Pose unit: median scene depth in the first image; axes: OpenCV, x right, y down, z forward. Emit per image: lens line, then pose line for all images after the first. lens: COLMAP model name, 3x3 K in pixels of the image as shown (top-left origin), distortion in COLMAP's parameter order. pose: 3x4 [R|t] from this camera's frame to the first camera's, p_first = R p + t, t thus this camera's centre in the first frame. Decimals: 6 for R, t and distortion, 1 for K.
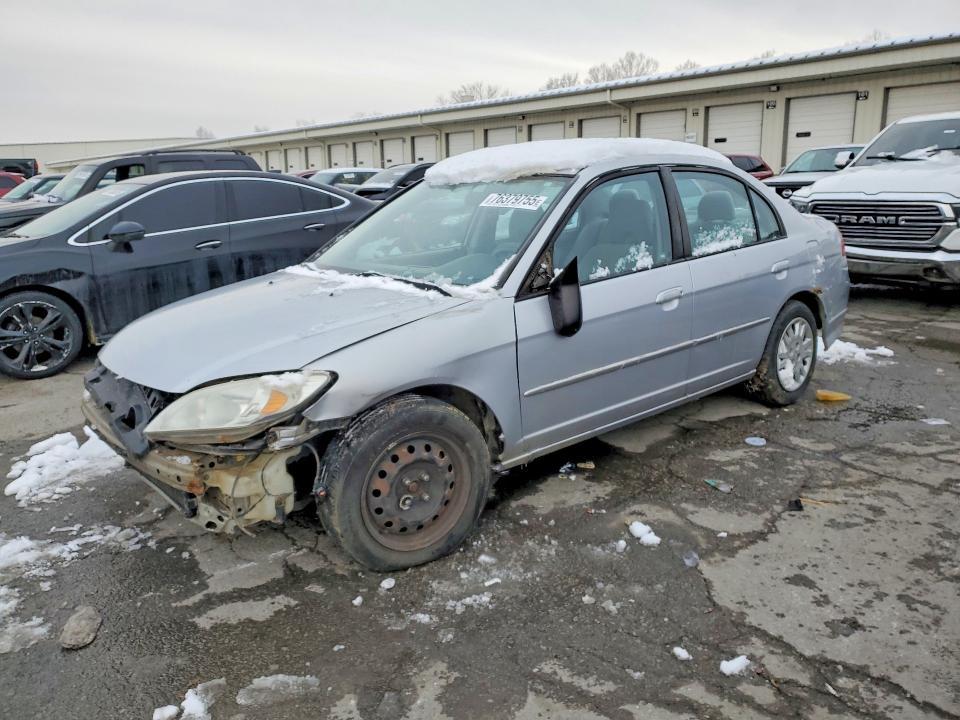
lens RADIAL K [[747.2, 0, 480.9], [0, 747.2, 351.7], [0, 0, 1]] dist [0.017904, -0.013687]
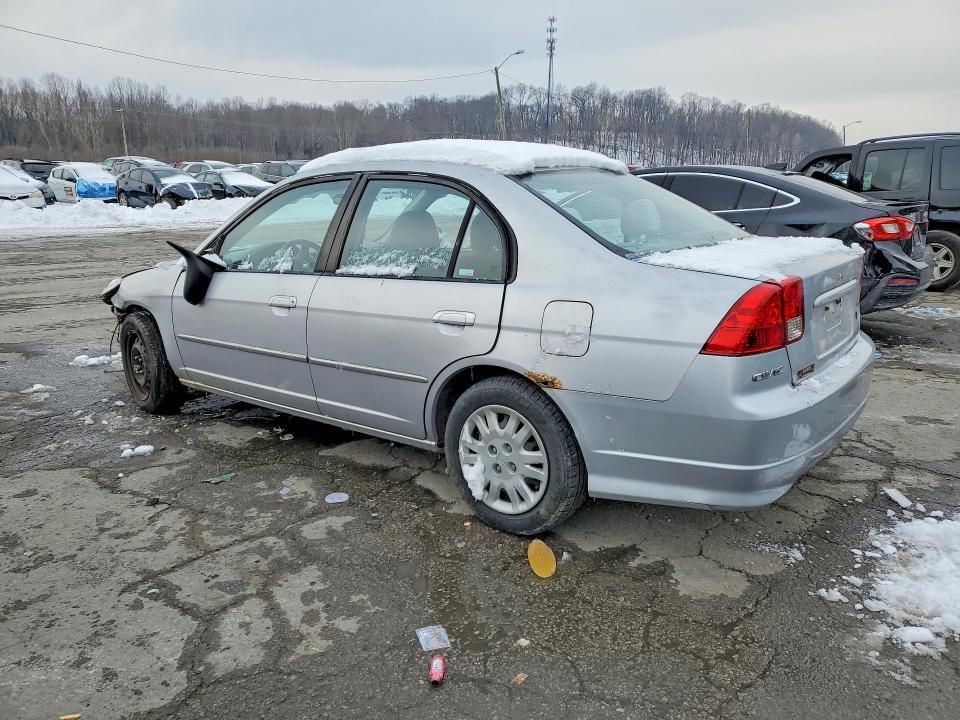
lens RADIAL K [[747.2, 0, 484.1], [0, 747.2, 365.7], [0, 0, 1]] dist [0.017904, -0.013687]
pose [[0.190835, 0.261737, -0.946084, 1.264394], [-0.217866, 0.951052, 0.219166, -0.269862], [0.957140, 0.164295, 0.238517, 1.005953]]
